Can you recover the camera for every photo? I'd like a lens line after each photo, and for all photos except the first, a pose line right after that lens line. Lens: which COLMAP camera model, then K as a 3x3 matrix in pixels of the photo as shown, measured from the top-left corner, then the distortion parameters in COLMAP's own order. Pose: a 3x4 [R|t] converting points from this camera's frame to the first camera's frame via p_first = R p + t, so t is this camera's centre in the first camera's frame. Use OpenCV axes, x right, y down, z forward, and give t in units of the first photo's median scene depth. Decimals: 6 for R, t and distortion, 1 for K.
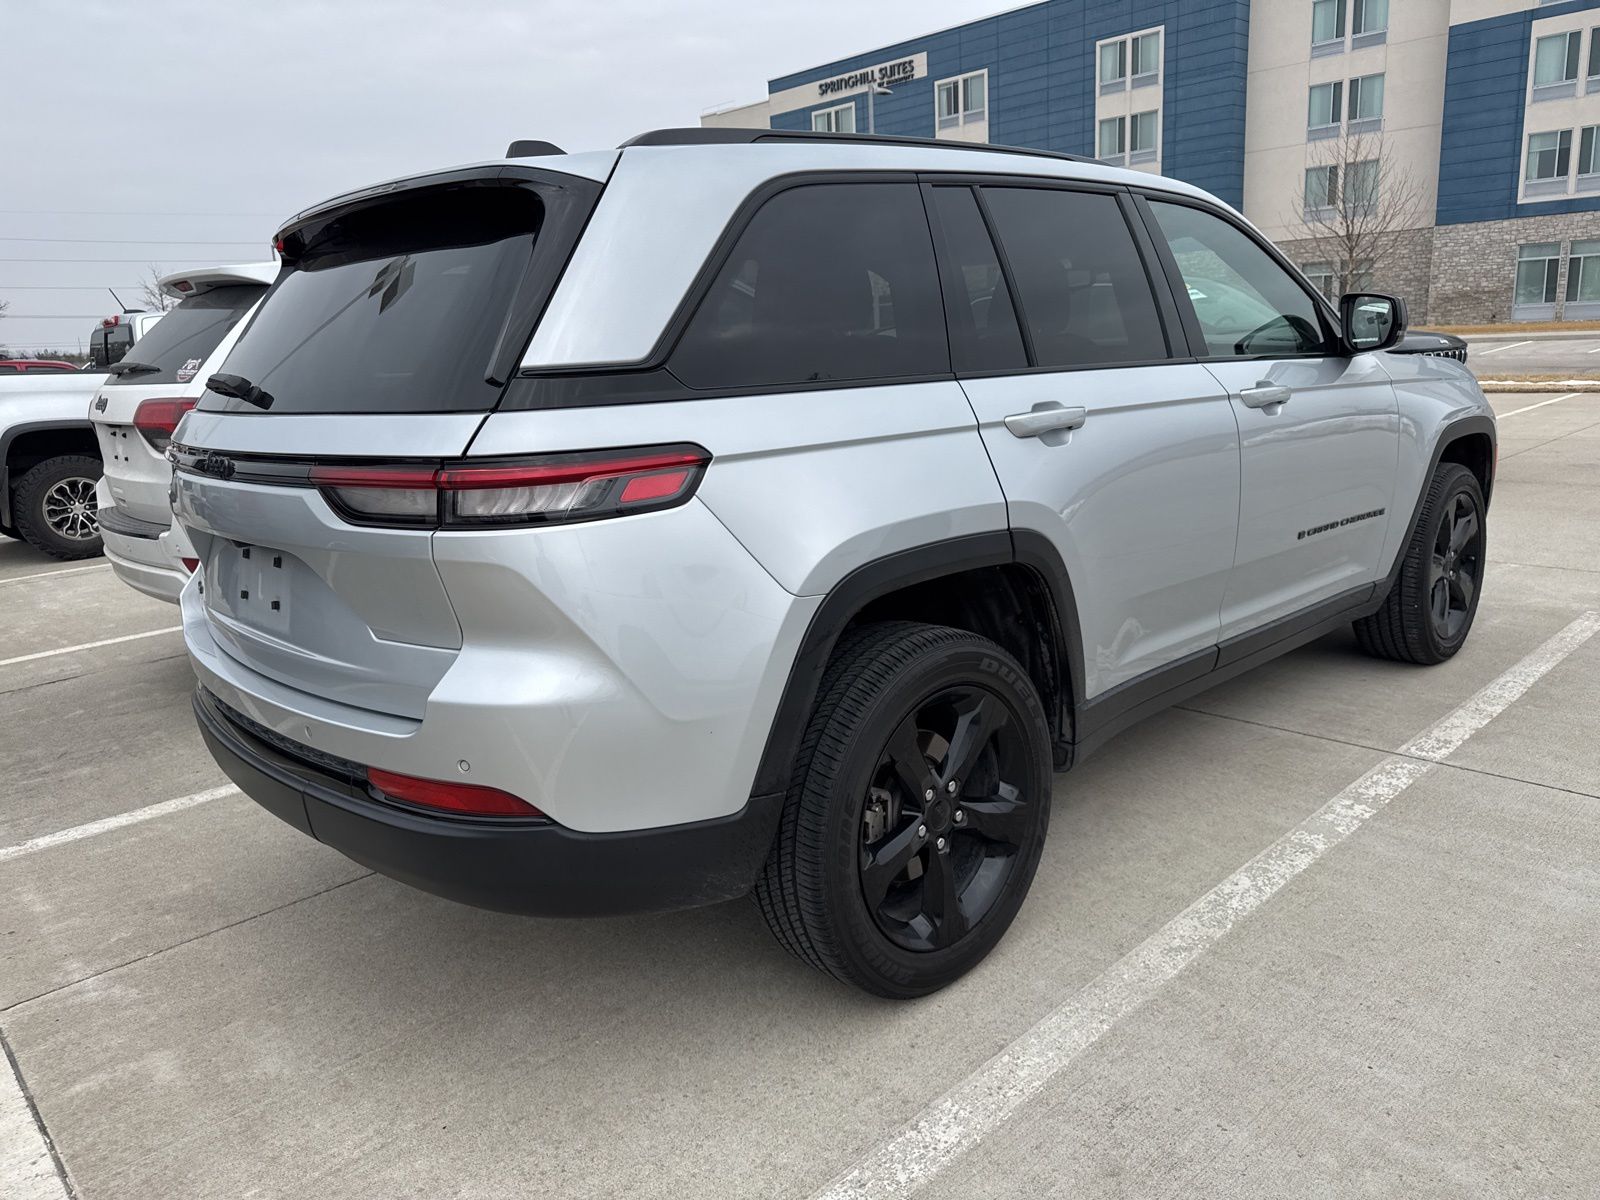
lens RADIAL K [[1161.3, 0, 807.8], [0, 1161.3, 604.9], [0, 0, 1]] dist [-0.001014, -0.000895]
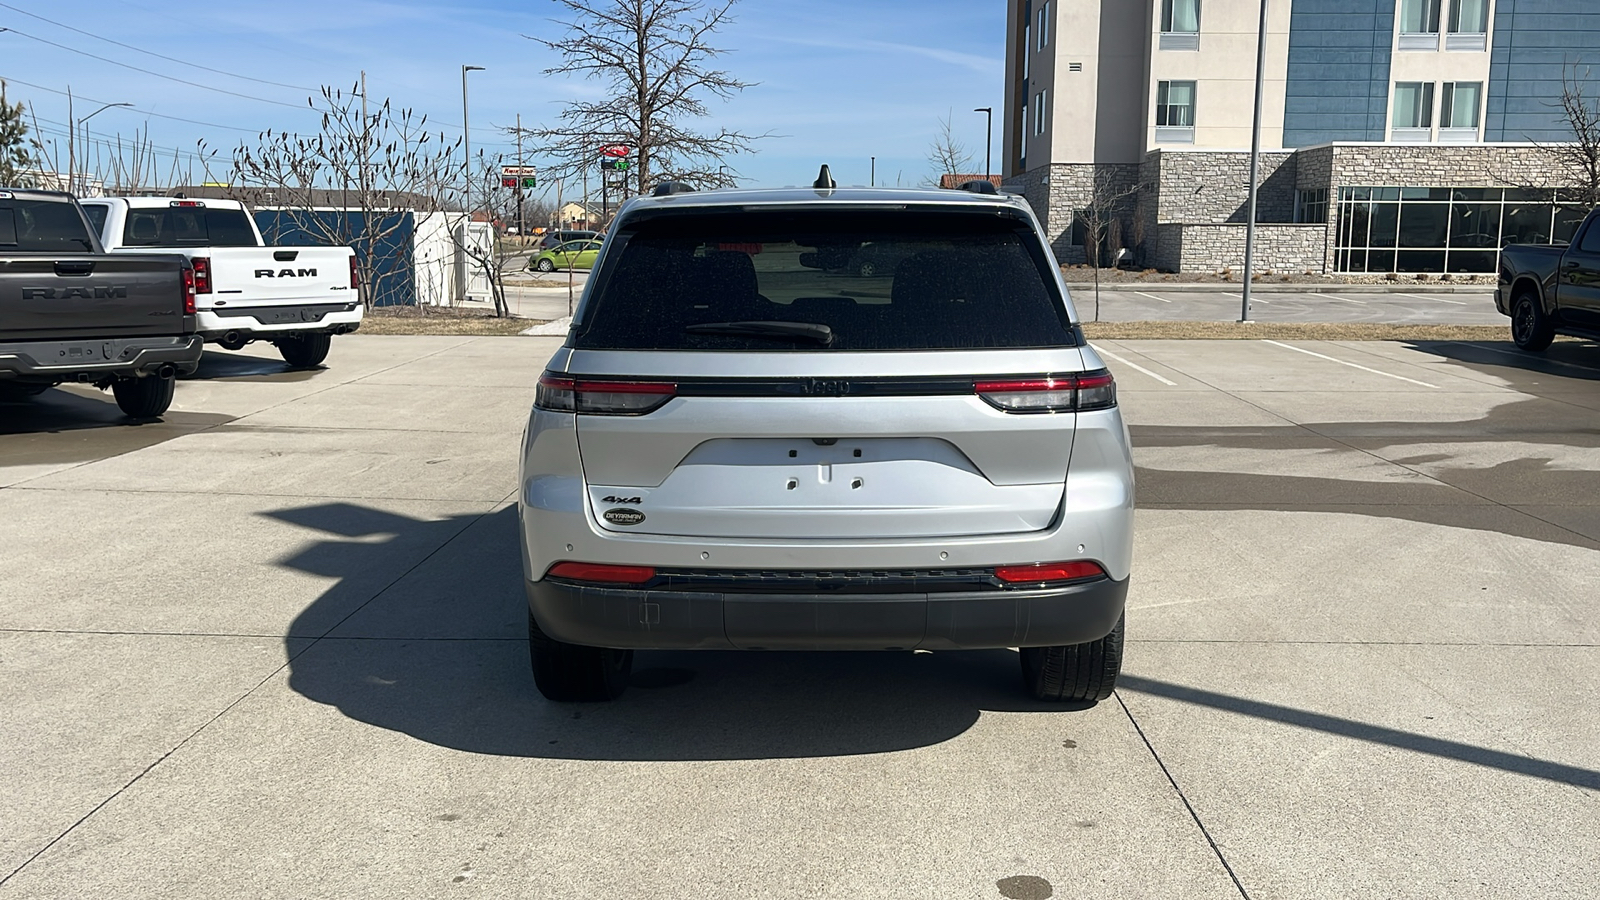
lens RADIAL K [[1372.0, 0, 810.6], [0, 1372.0, 432.7], [0, 0, 1]] dist [0.023857, 0.000658]
pose [[0.704394, -0.042652, 0.708527, -1.922913], [0.133603, 0.988318, -0.073330, 0.061663], [-0.697122, 0.146314, 0.701864, -0.178272]]
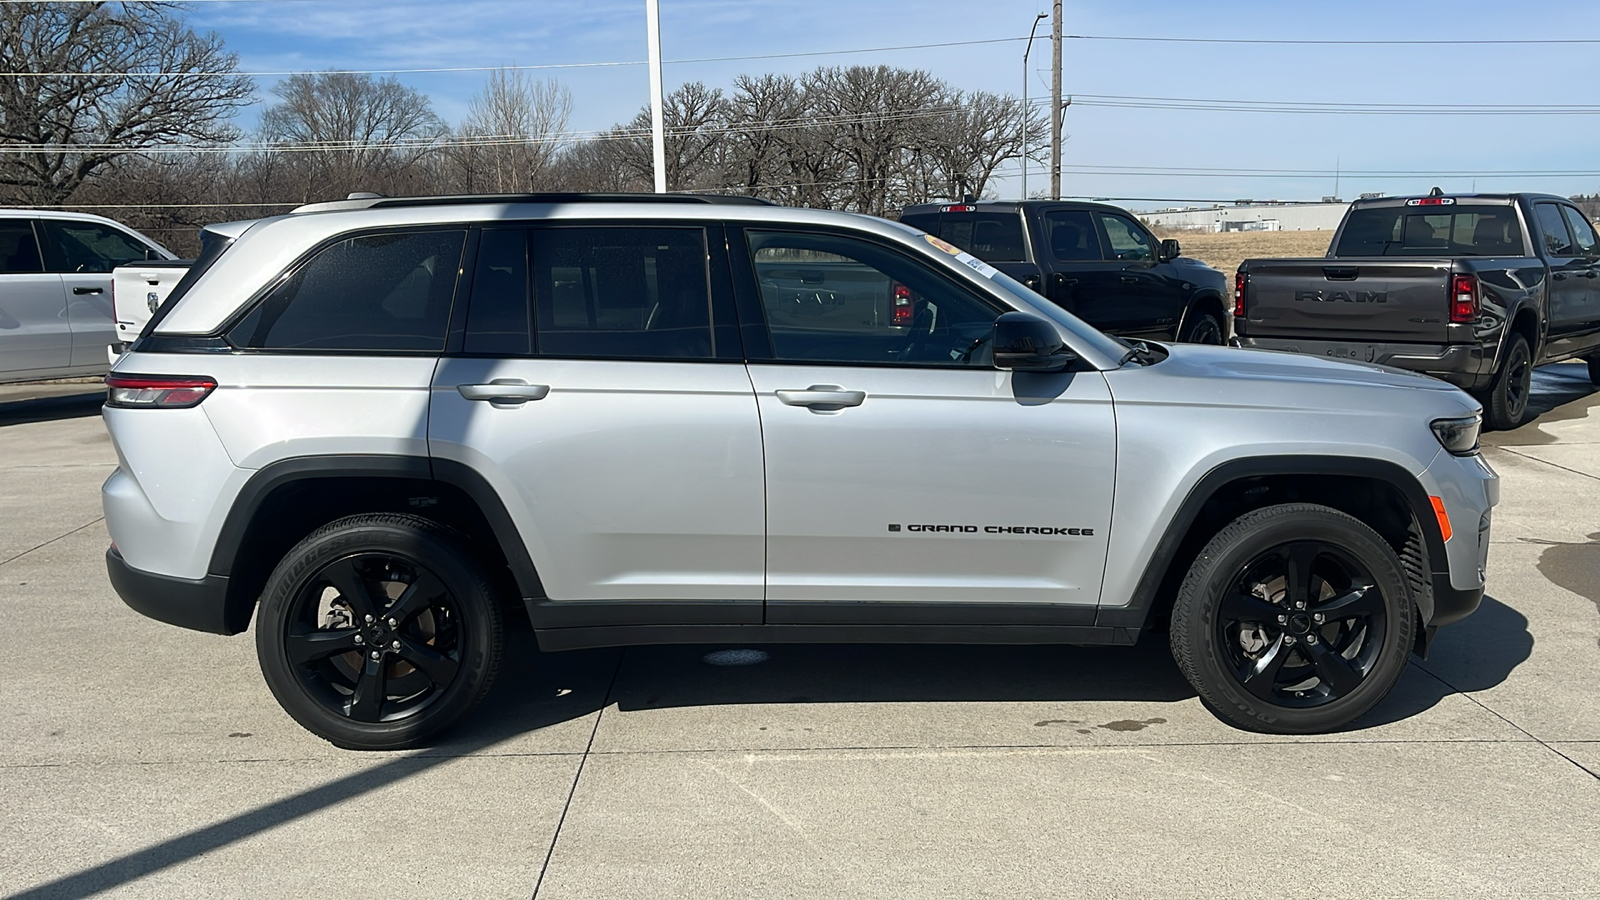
lens RADIAL K [[1398.0, 0, 800.1], [0, 1398.0, 425.0], [0, 0, 1]] dist [0.093892, -0.159866]
pose [[0.749961, 0.129626, -0.648657, 2.092239], [-0.188609, 0.981809, -0.021862, -0.190594], [0.634024, 0.138738, 0.760767, -0.134896]]
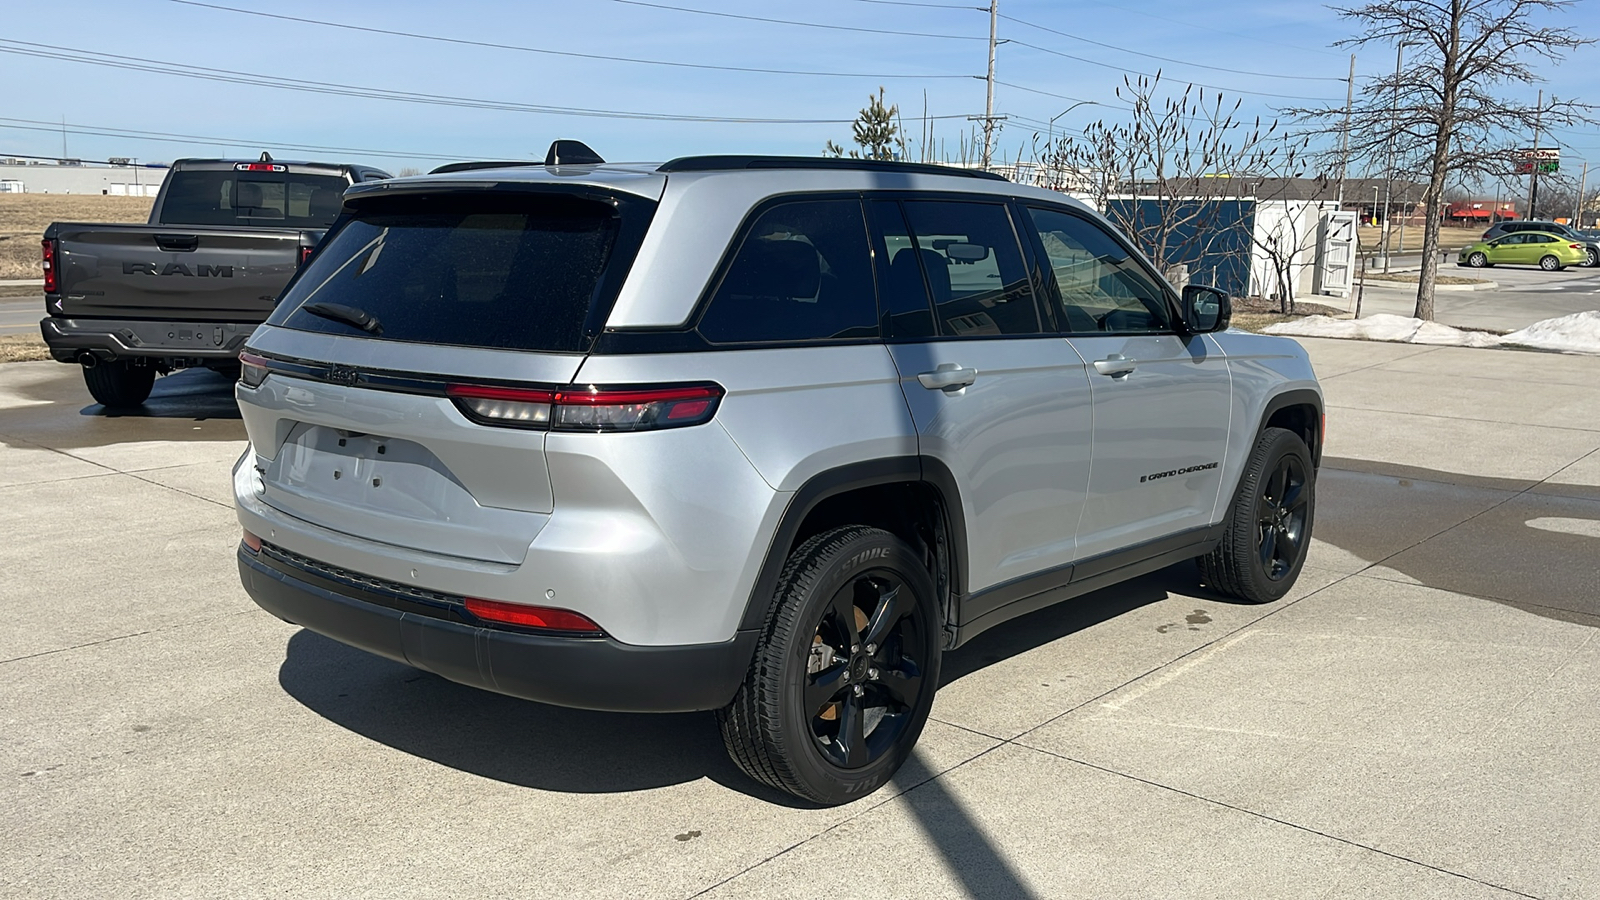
lens RADIAL K [[1374.0, 0, 794.2], [0, 1374.0, 458.5], [0, 0, 1]] dist [0.020322, -0.000357]
pose [[0.993105, 0.051232, 0.105438, -0.172374], [-0.042826, 0.995834, -0.080500, 0.089617], [-0.109123, 0.075429, 0.991162, -0.715109]]
